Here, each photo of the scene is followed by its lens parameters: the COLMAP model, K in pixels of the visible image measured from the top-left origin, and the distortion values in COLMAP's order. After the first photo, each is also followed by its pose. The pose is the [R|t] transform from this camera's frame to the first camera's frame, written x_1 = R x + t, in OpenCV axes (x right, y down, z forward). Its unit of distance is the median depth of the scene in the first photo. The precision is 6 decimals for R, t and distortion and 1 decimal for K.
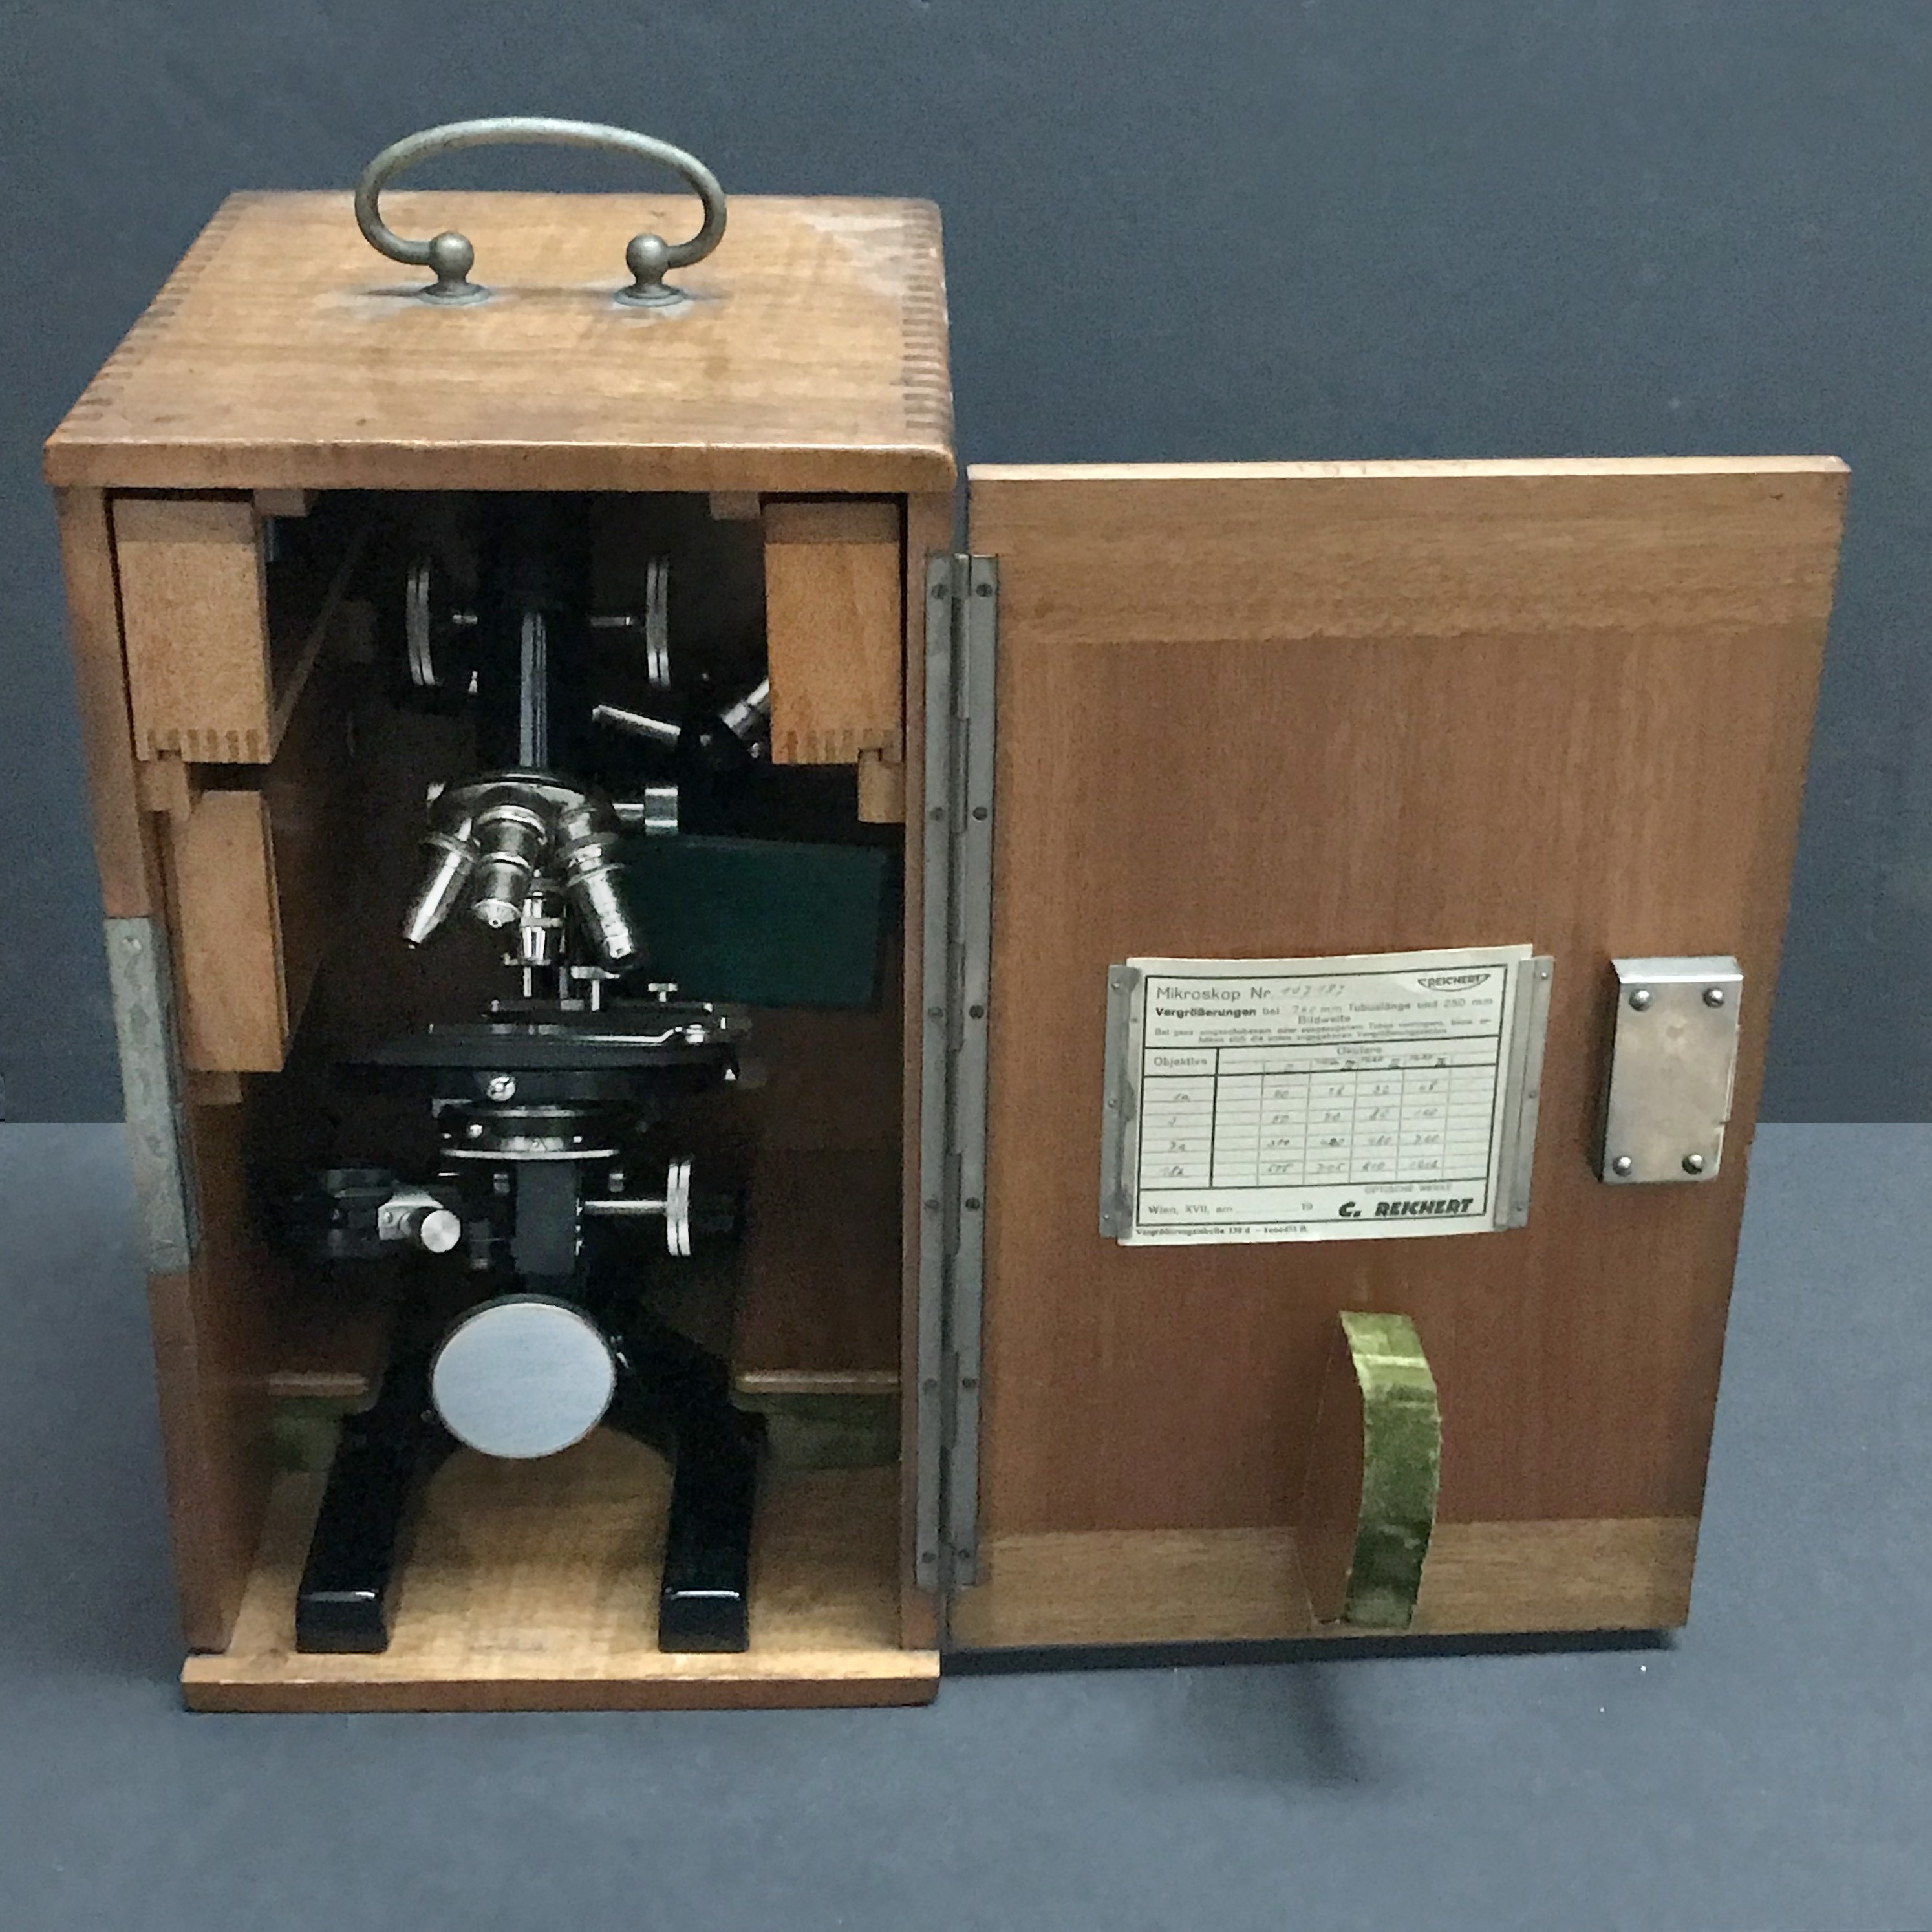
lens RADIAL K [[3325.4, 0, 966.0], [0, 3325.4, 966.0], [0, 0, 1]] dist [0.023235, 0.041491]
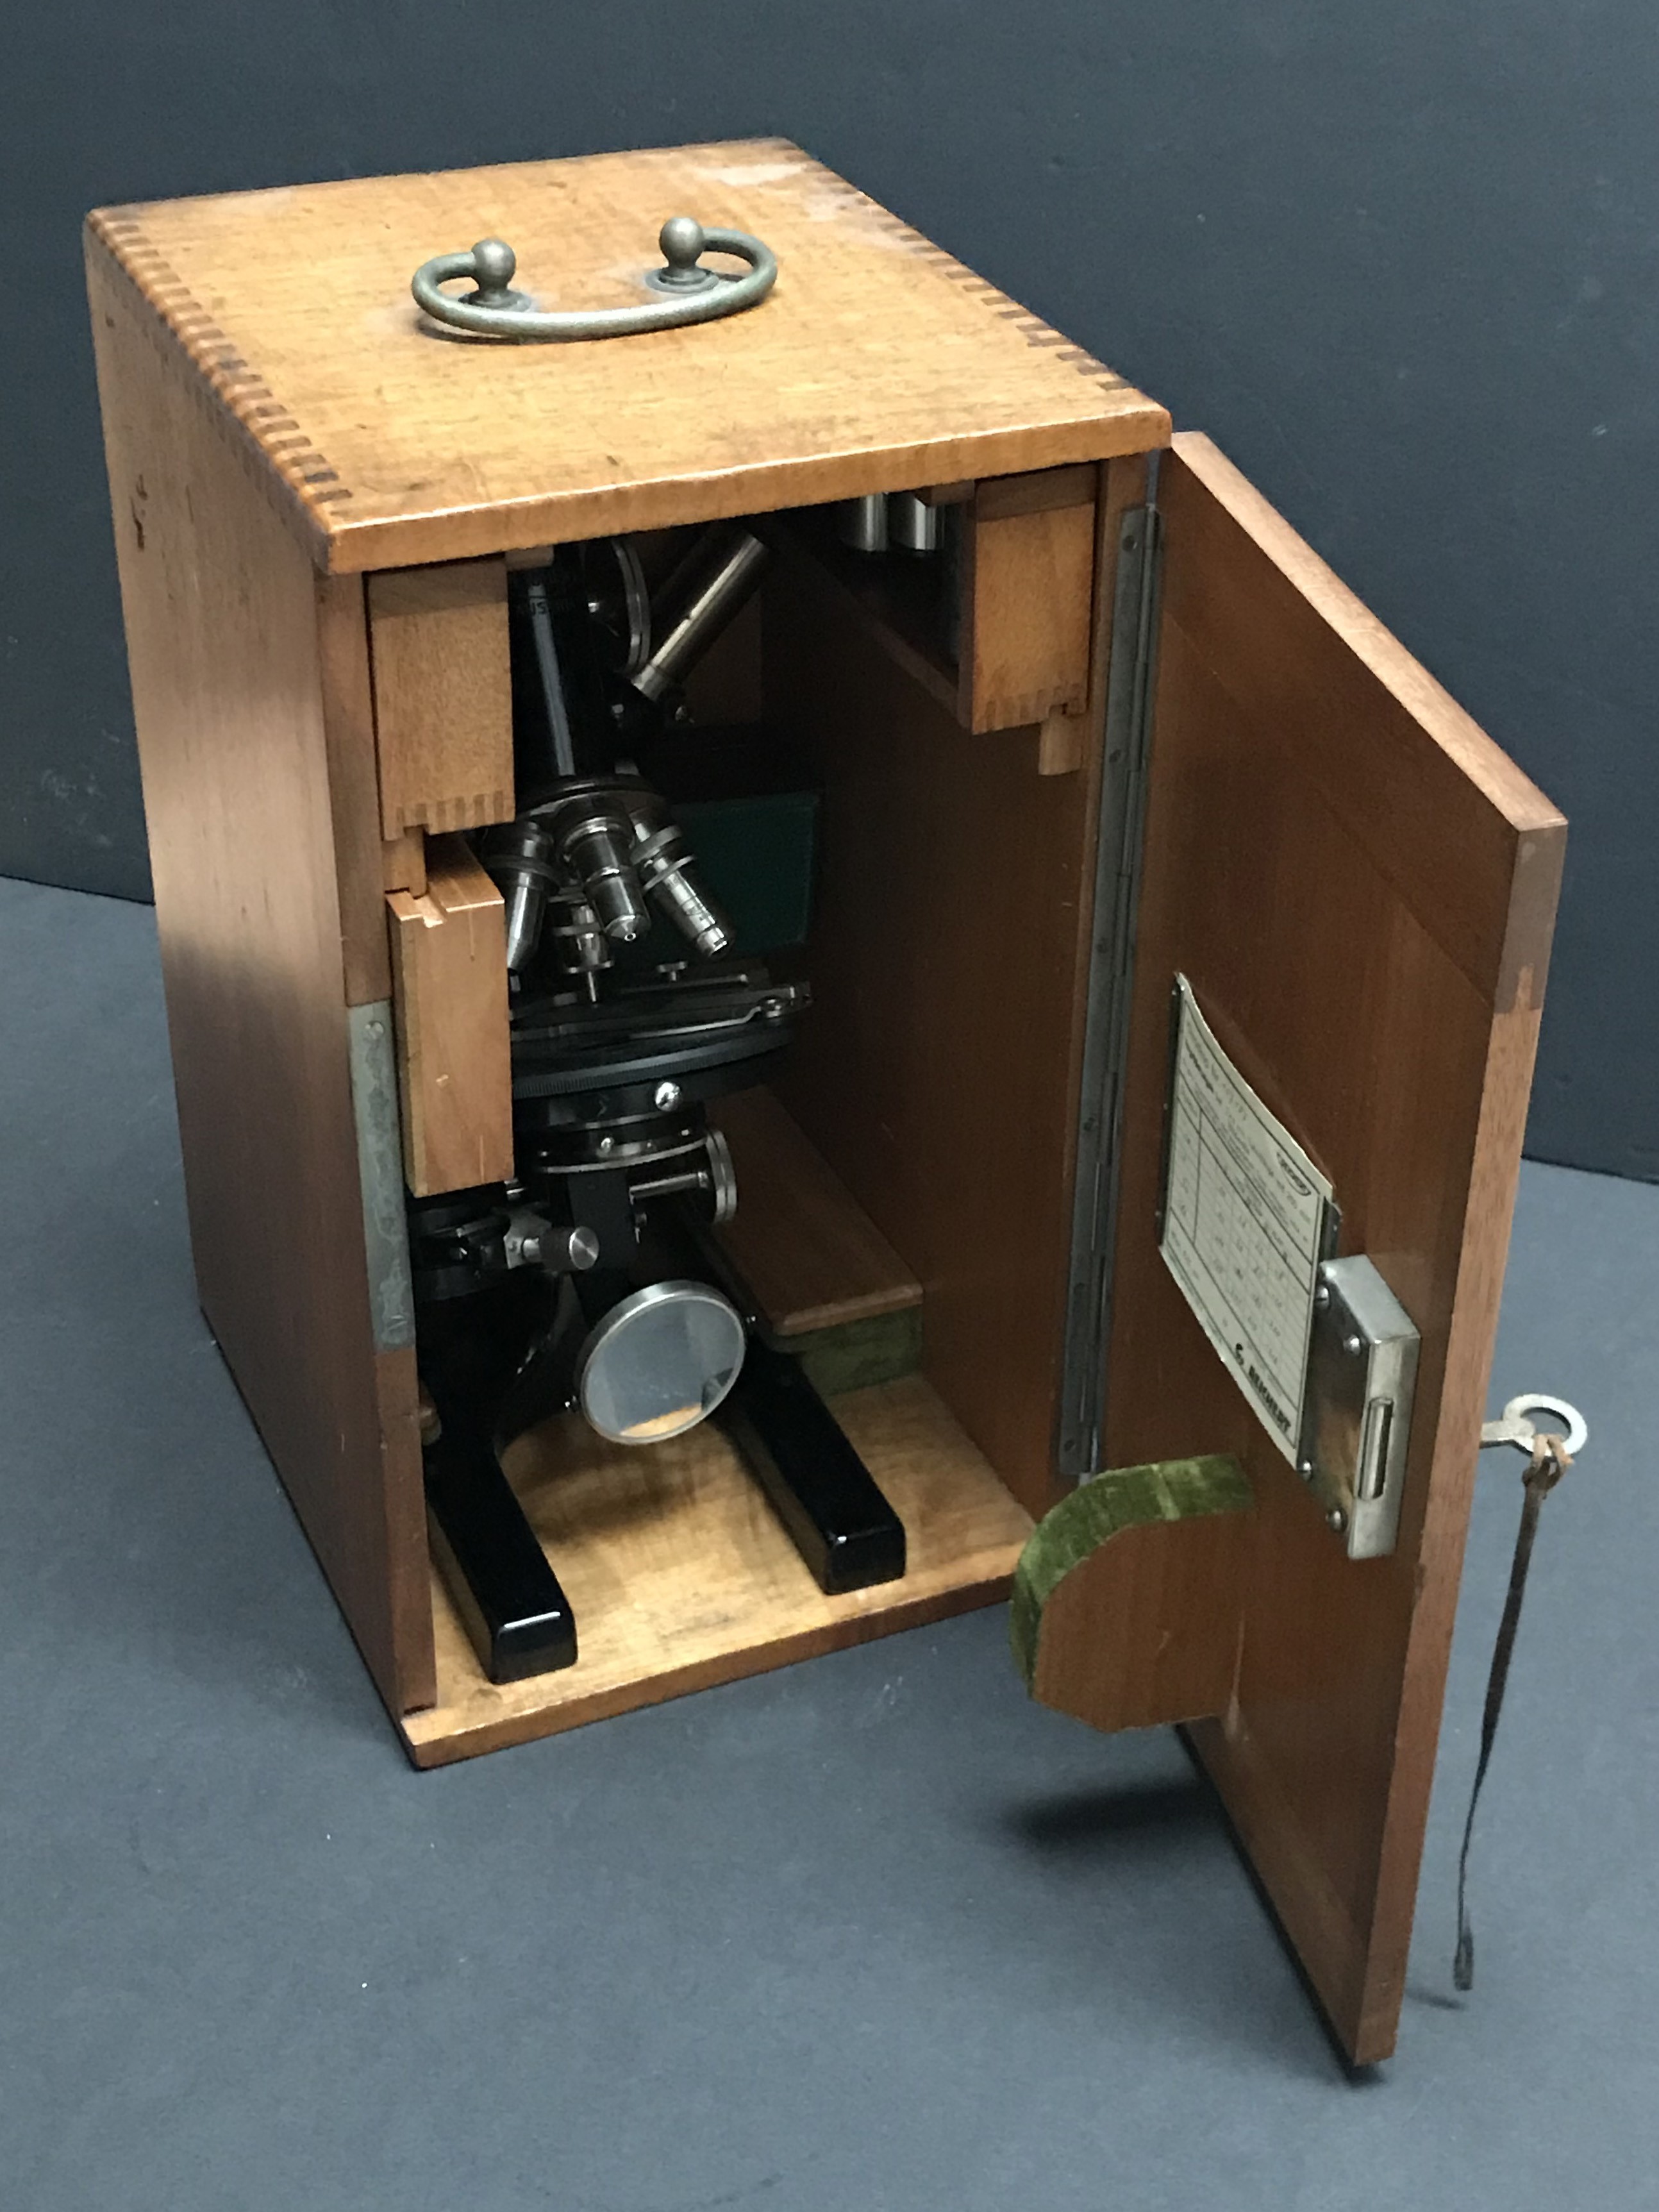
lens RADIAL K [[3330.8, 0, 829.5], [0, 3330.8, 1106.0], [0, 0, 1]] dist [0.179746, 0.022769]
pose [[0.921103, -0.205784, 0.330487, -0.467175], [0.171220, 0.976508, 0.130831, -0.091717], [-0.349646, -0.063922, 0.934699, 0.036874]]
